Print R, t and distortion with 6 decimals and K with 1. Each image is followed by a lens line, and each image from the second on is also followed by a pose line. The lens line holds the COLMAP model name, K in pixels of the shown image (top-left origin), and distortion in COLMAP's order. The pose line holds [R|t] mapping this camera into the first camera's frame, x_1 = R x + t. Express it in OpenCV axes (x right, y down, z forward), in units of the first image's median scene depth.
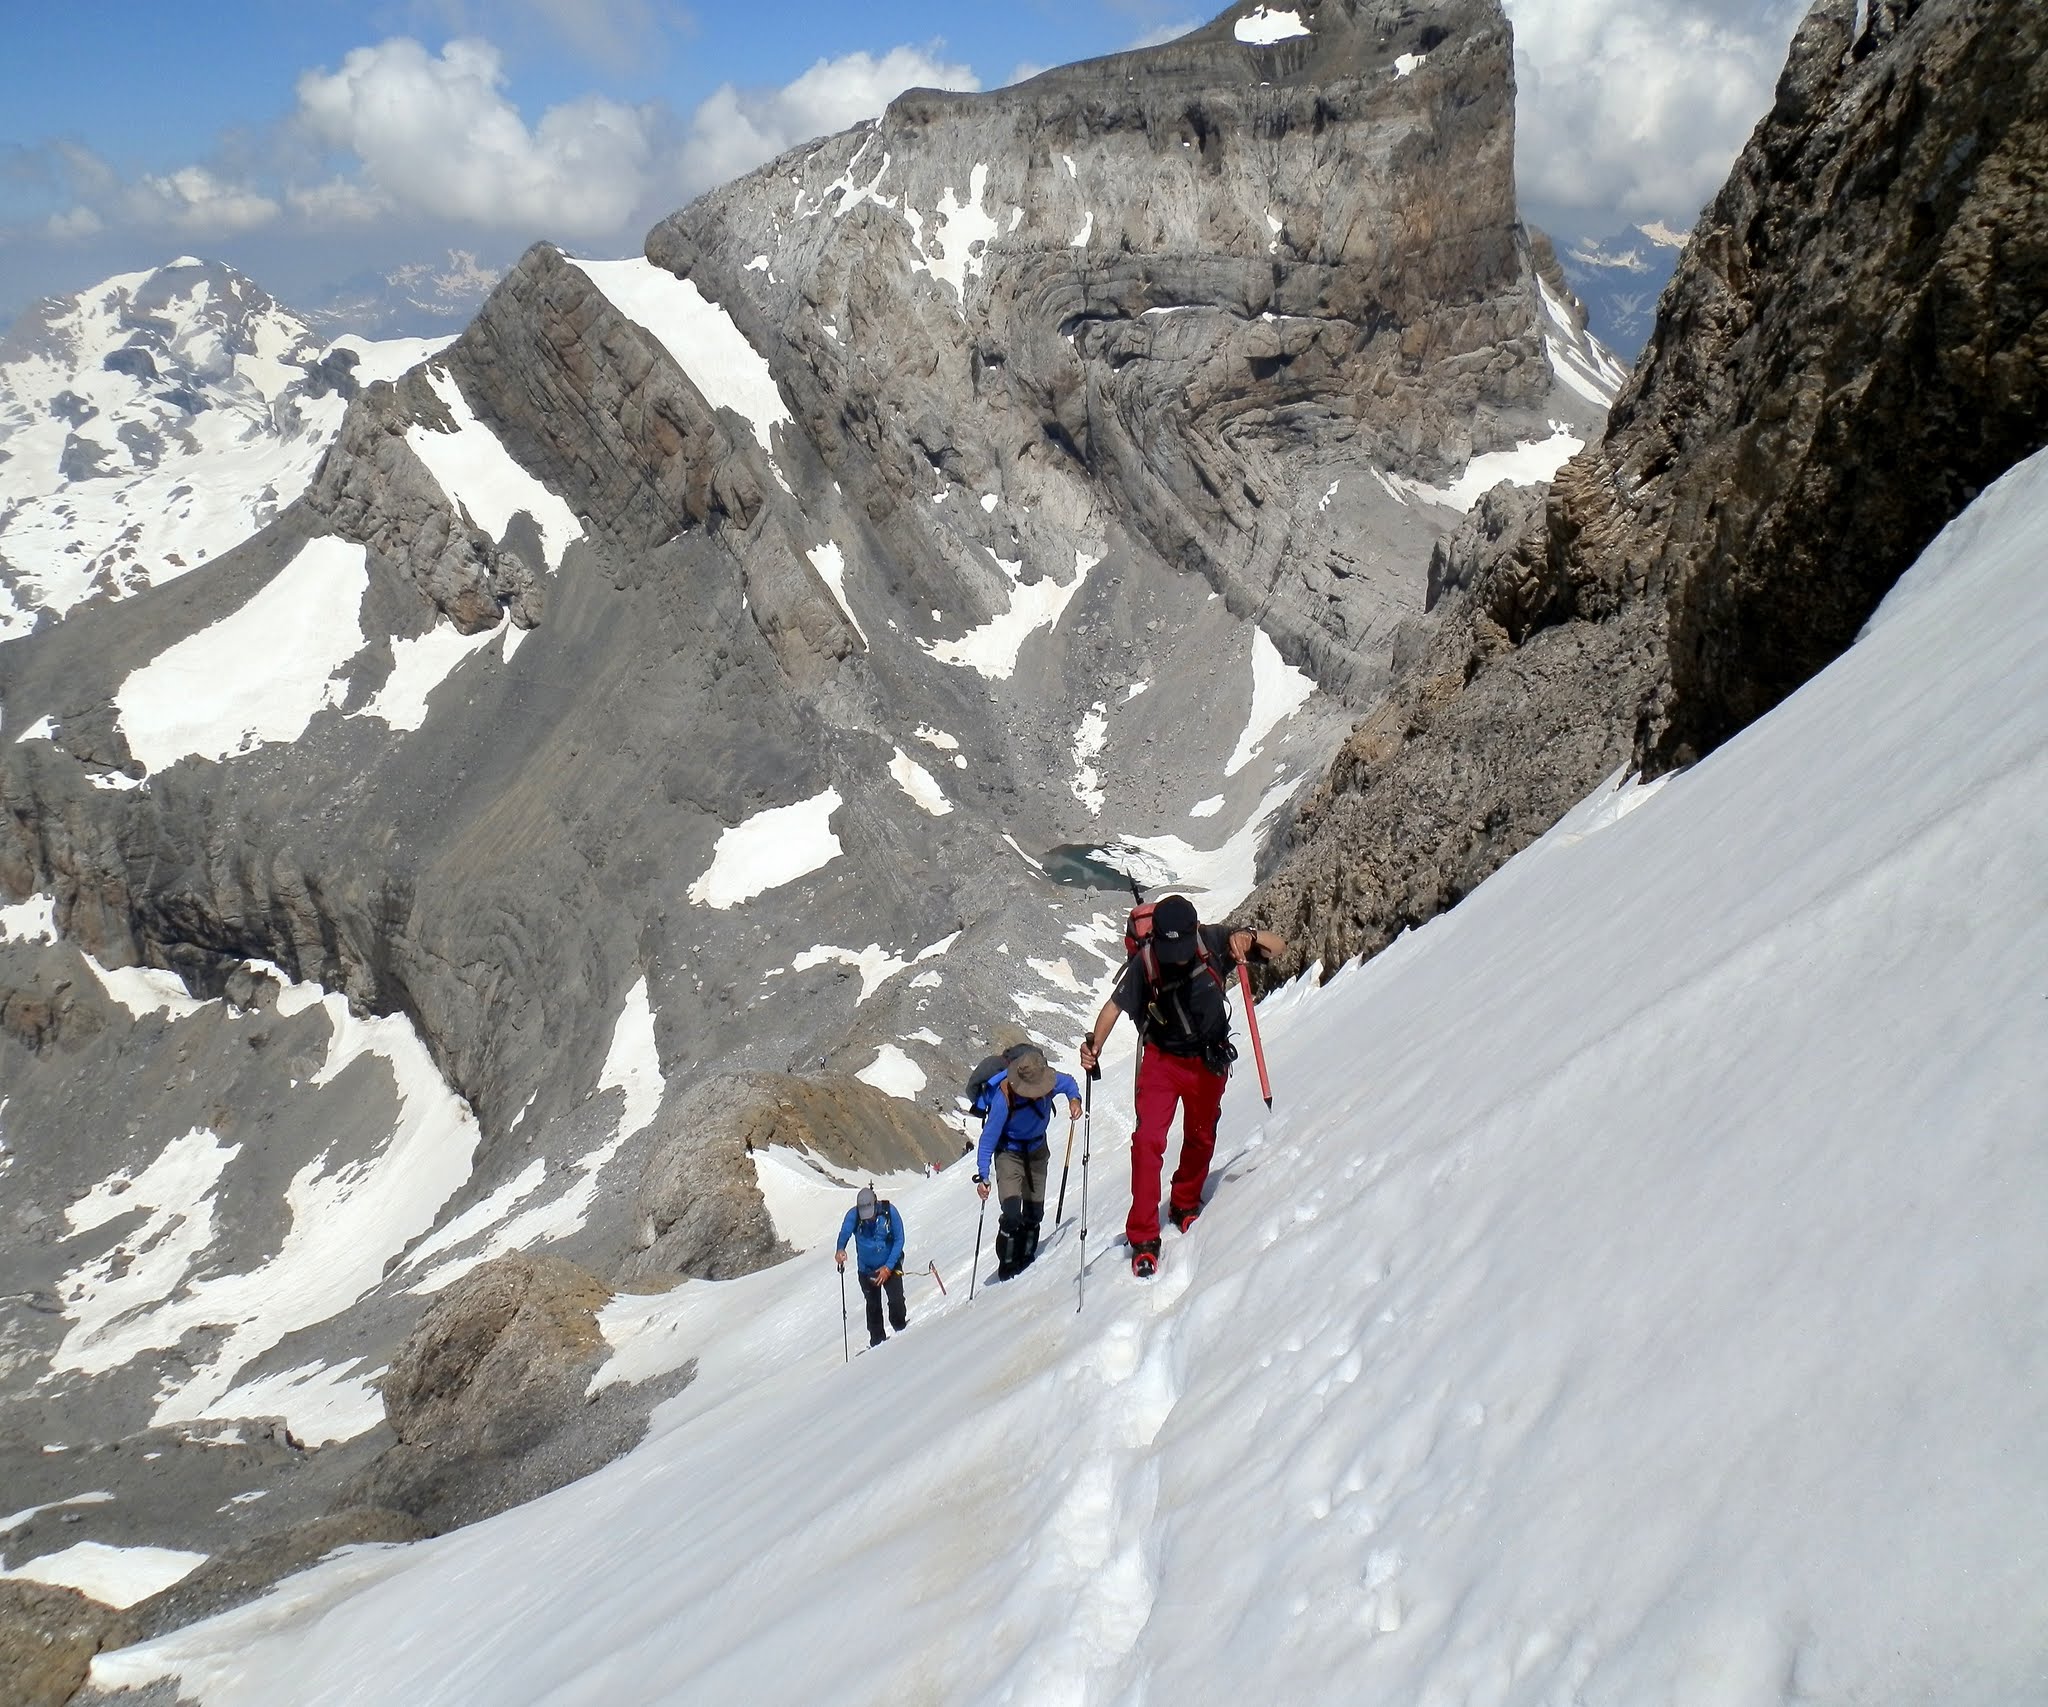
lens RADIAL K [[1698.5, 0, 1123.7], [0, 1698.5, 853.8], [0, 0, 1]] dist [0.005349, -0.007036]
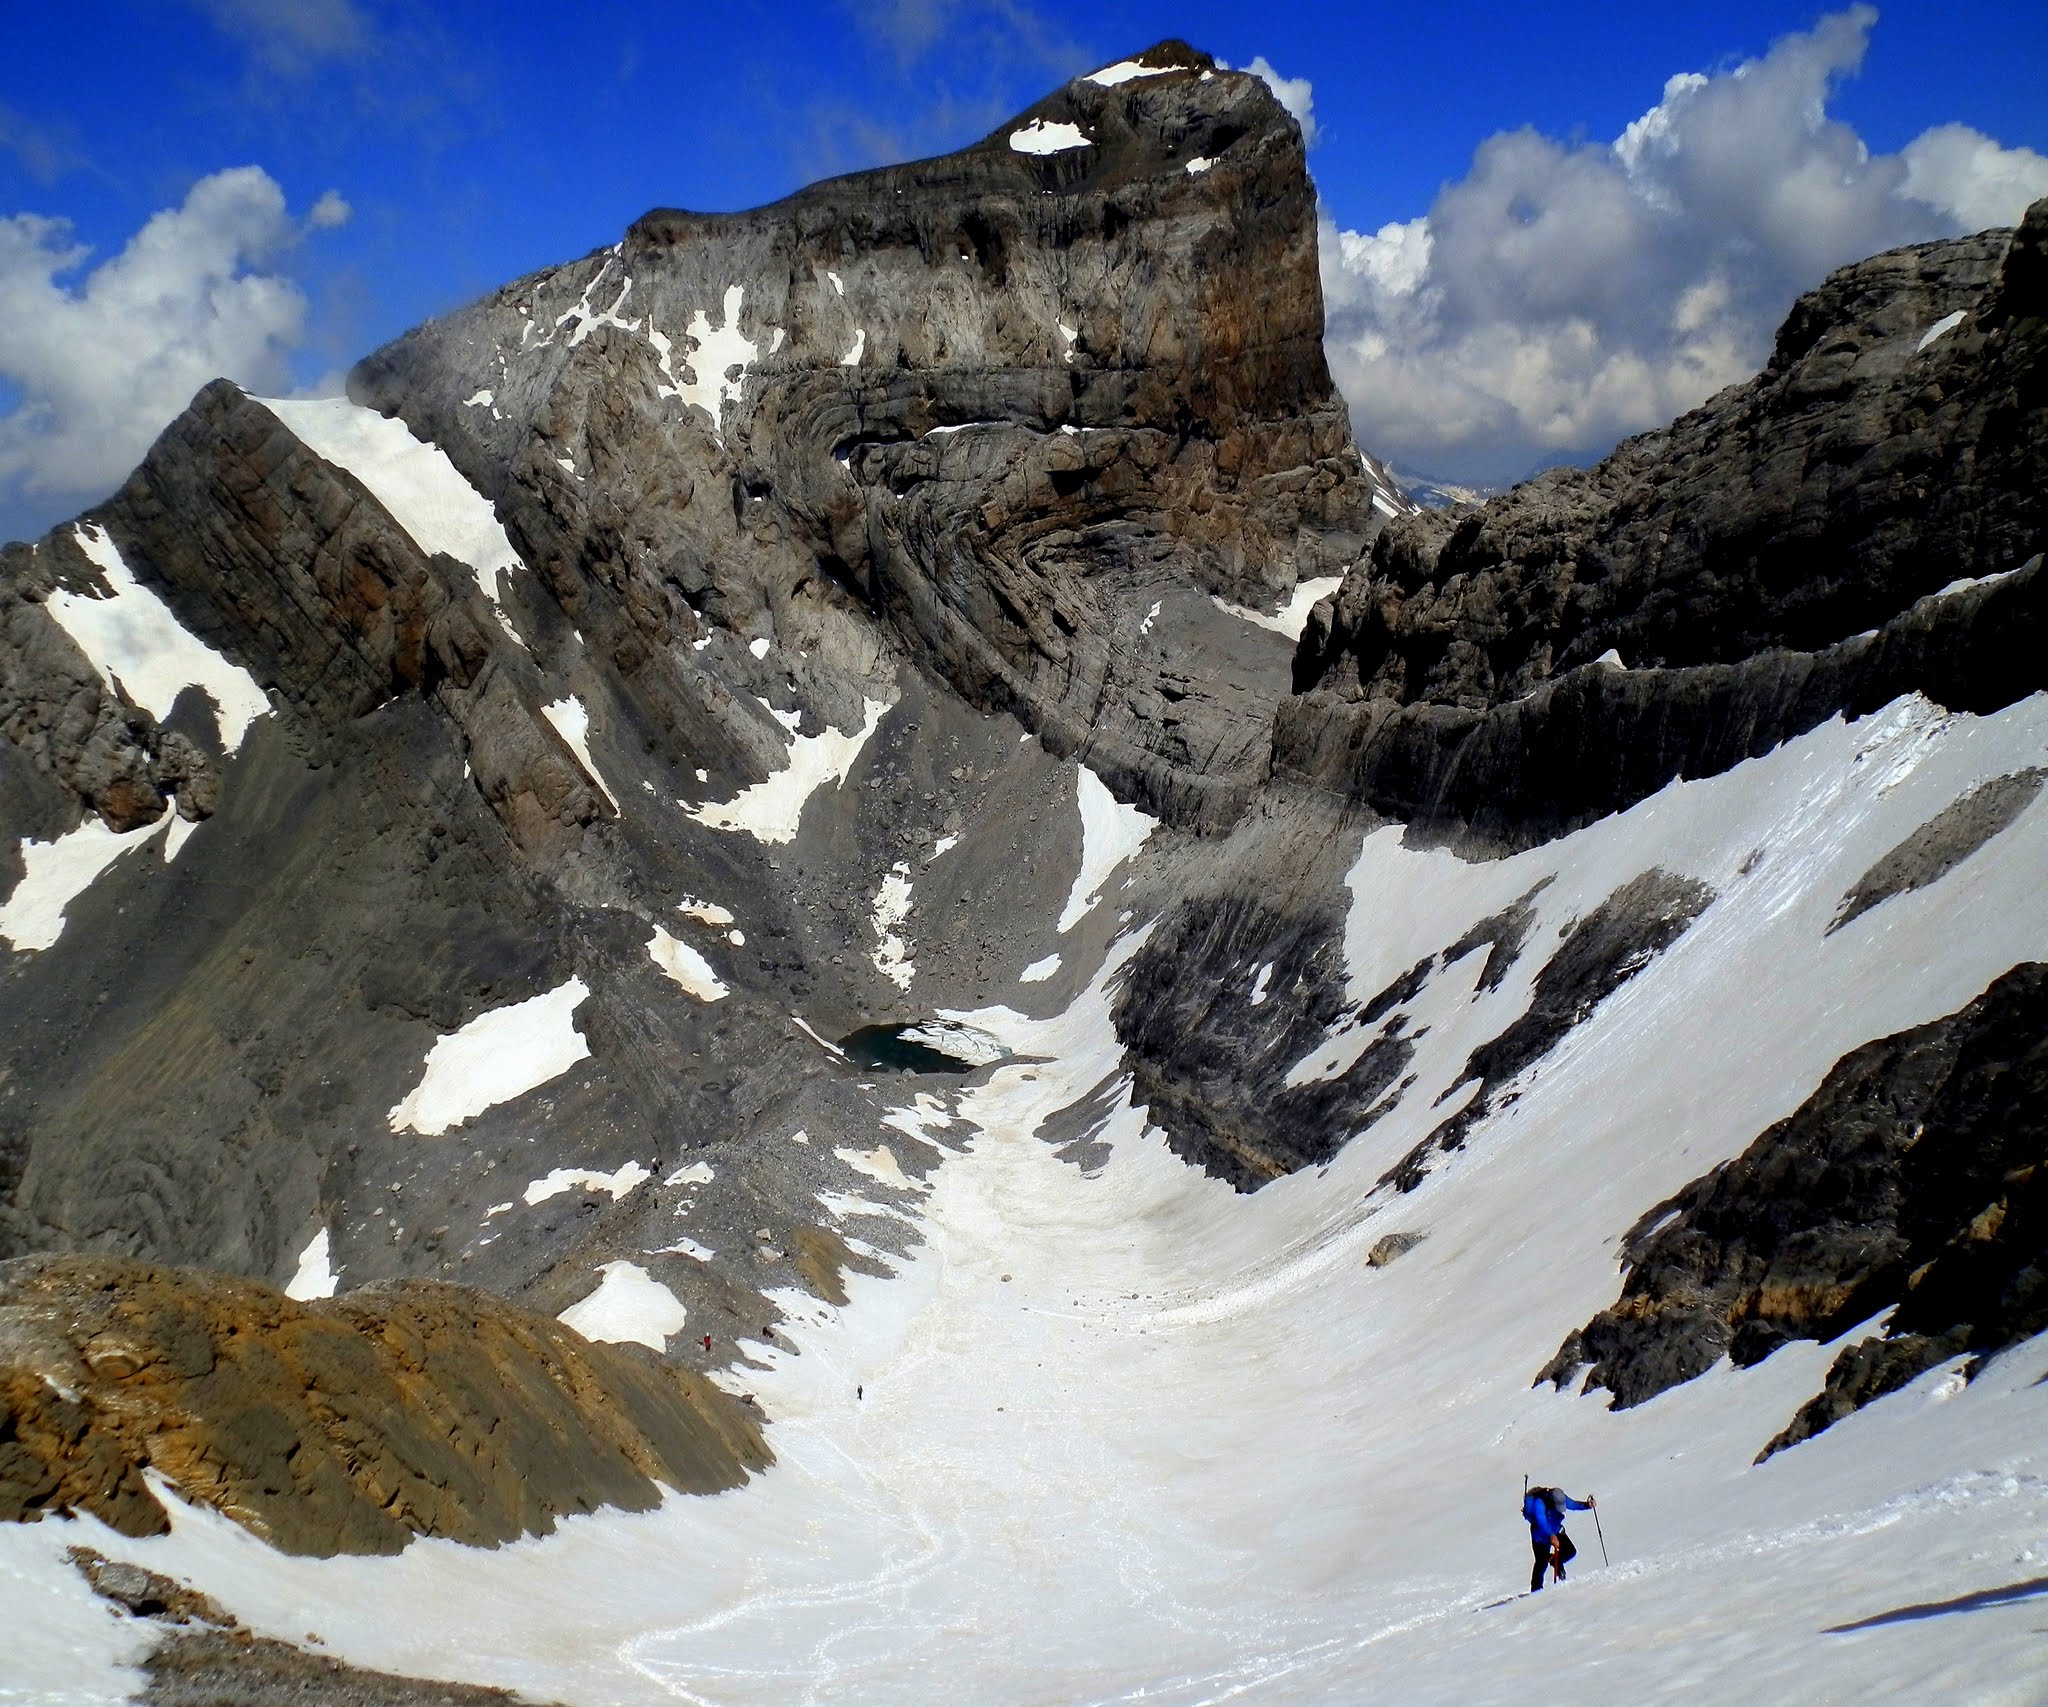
lens RADIAL K [[1698.5, 0, 1123.7], [0, 1698.5, 853.8], [0, 0, 1]] dist [0.005349, -0.007036]
pose [[0.990396, -0.050982, 0.128519, -0.012287], [0.067870, 0.989101, -0.130662, 0.023571], [-0.120457, 0.138129, 0.983062, 0.142713]]
